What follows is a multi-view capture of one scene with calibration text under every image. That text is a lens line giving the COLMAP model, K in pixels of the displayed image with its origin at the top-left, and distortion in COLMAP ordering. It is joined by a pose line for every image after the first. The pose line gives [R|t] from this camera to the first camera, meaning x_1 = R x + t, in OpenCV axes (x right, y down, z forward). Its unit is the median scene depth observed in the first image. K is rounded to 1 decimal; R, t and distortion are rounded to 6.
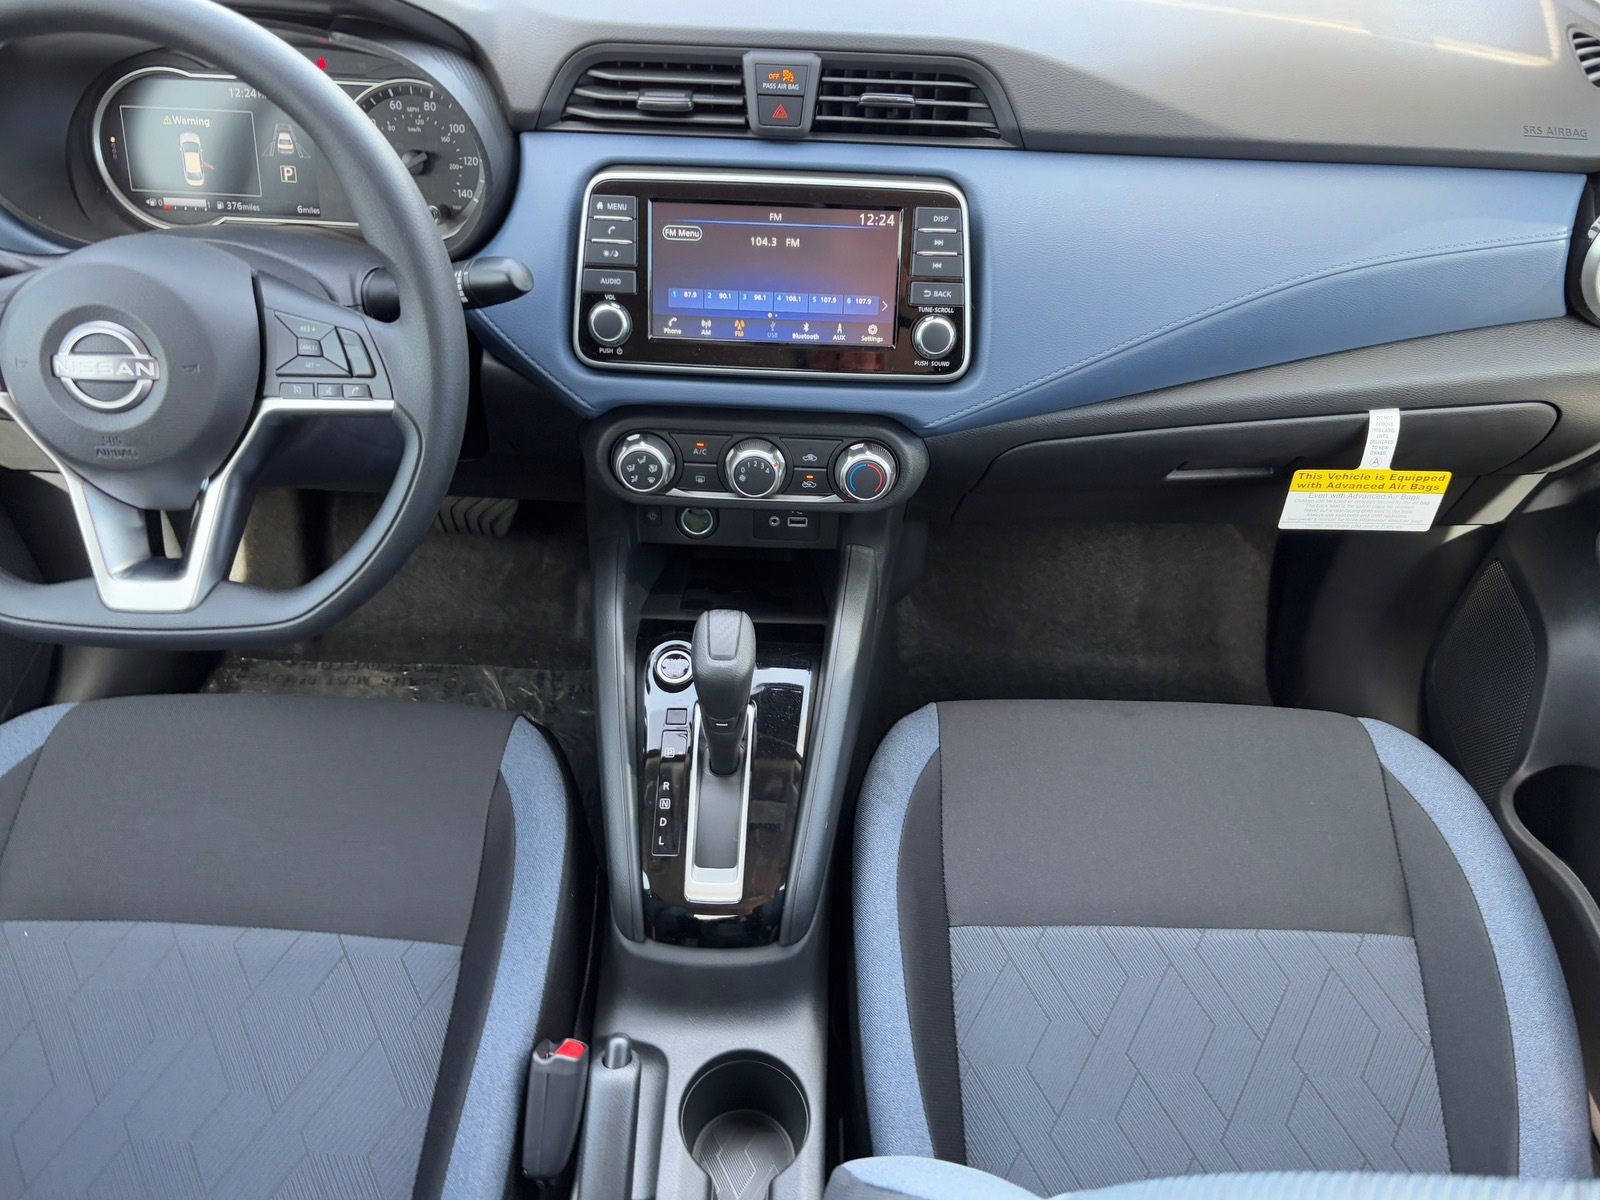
lens RADIAL K [[1302.2, 0, 814.7], [0, 1302.2, 593.6], [0, 0, 1]] dist [0.035876, -0.036180]
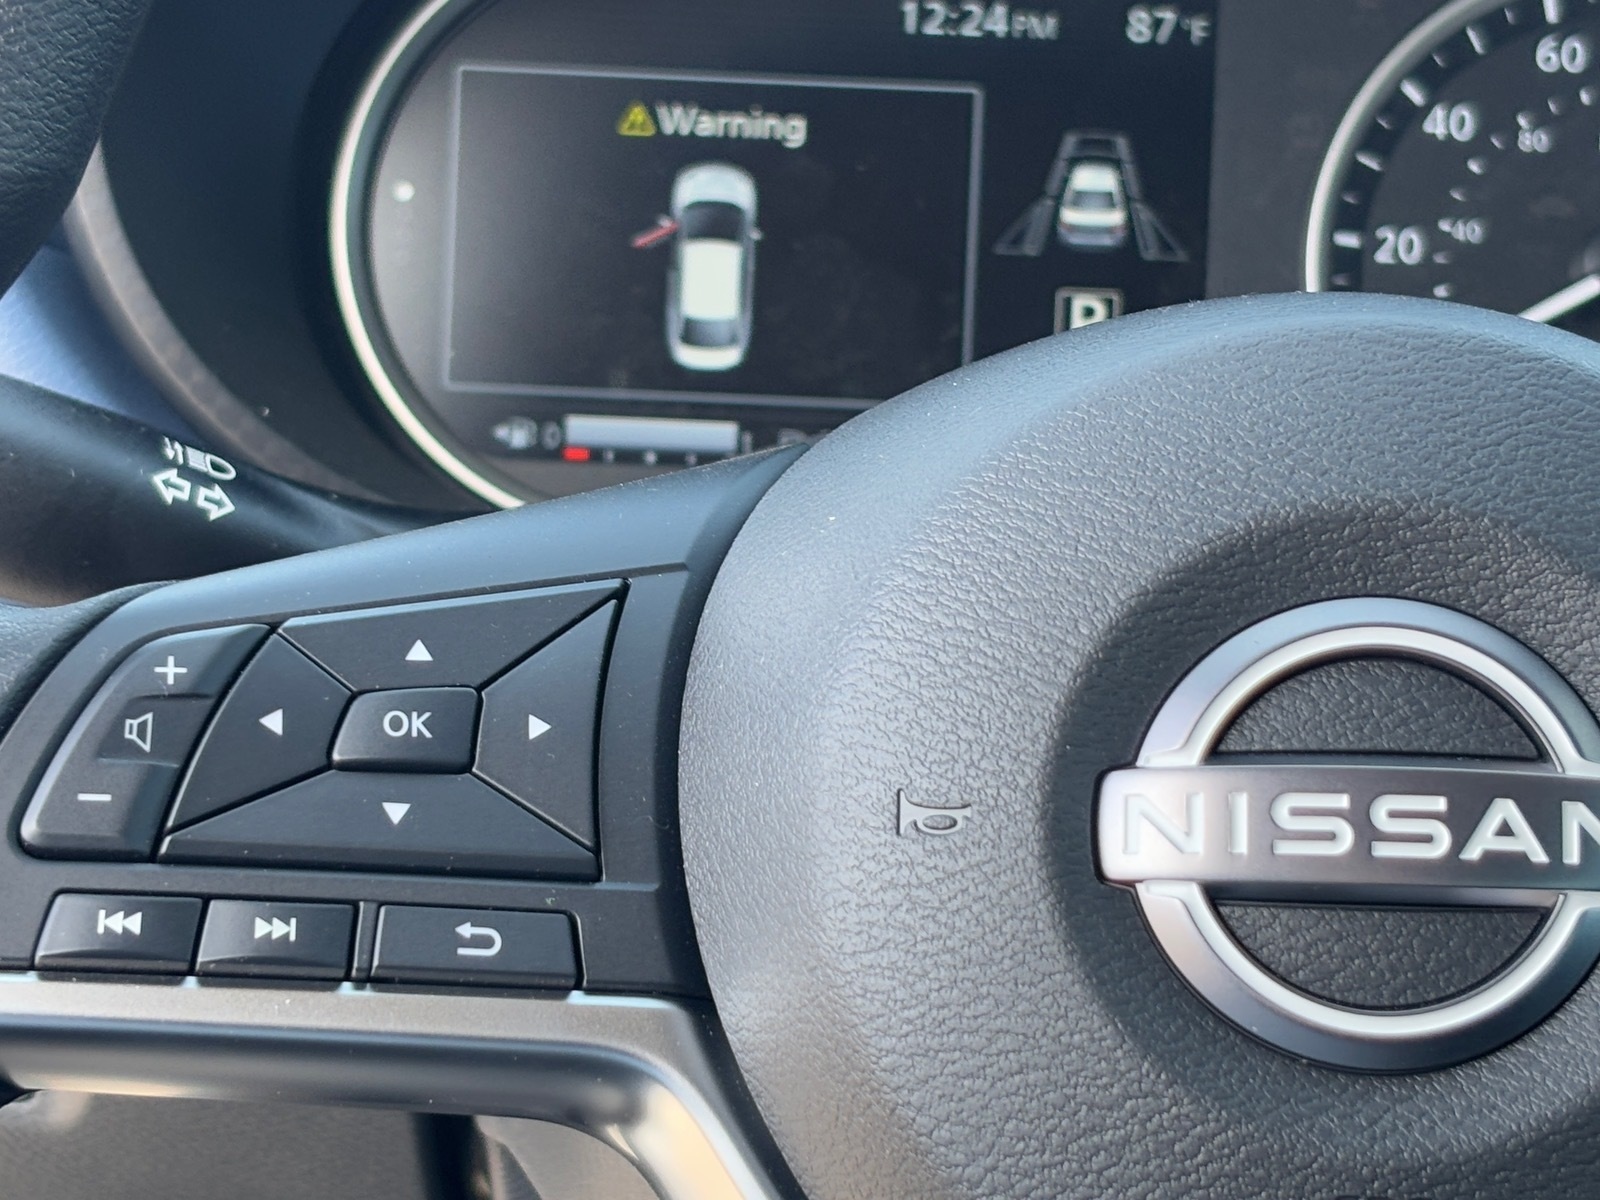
lens RADIAL K [[3866.2, 0, 747.5], [0, 3866.2, 614.9], [0, 0, 1]] dist [0.148186, 0.000000]
pose [[0.999906, 0.001205, 0.013678, -0.508406], [0.004157, 0.922829, -0.385187, 0.012356], [-0.013087, 0.385208, 0.922737, 0.373554]]
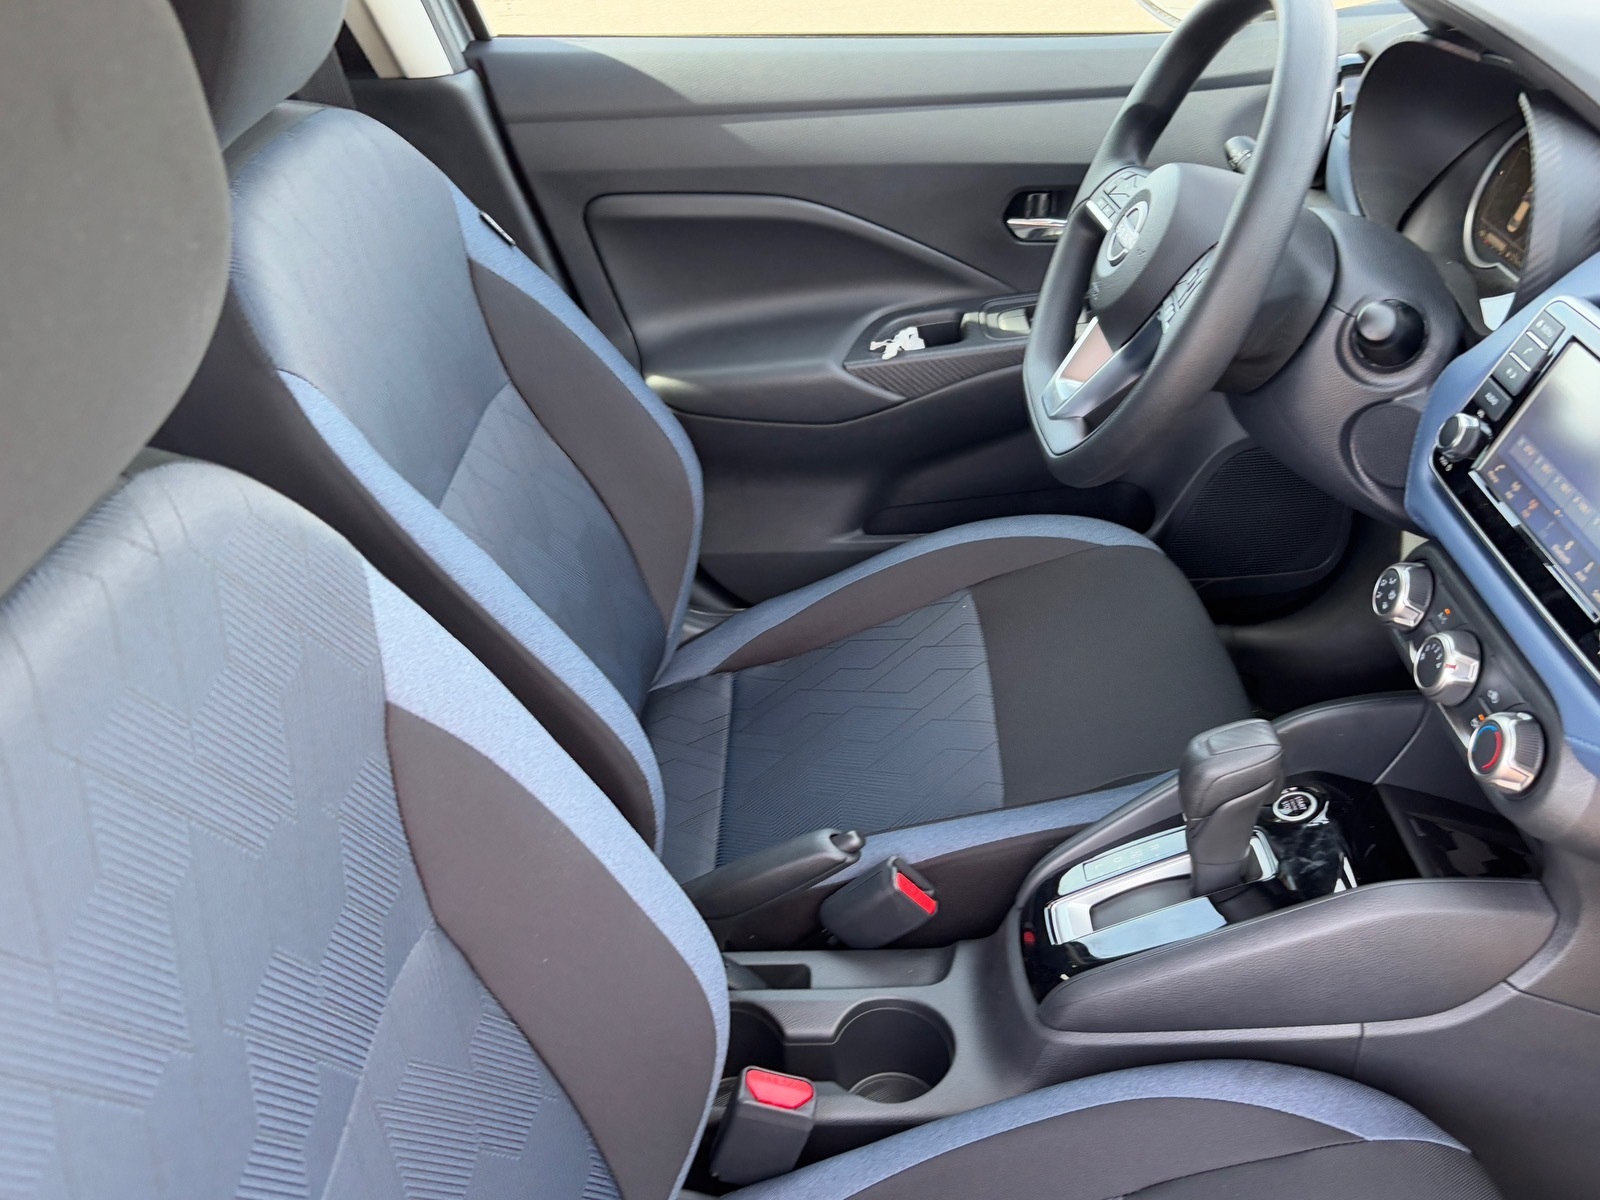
lens RADIAL K [[1478.9, 0, 805.5], [0, 1478.9, 600.4], [0, 0, 1]] dist [0.050003, 0.000000]
pose [[0.020239, 0.498224, -0.866812, 0.738723], [-0.631854, 0.678275, 0.375105, -0.220846], [0.774824, 0.540107, 0.328532, 0.363161]]
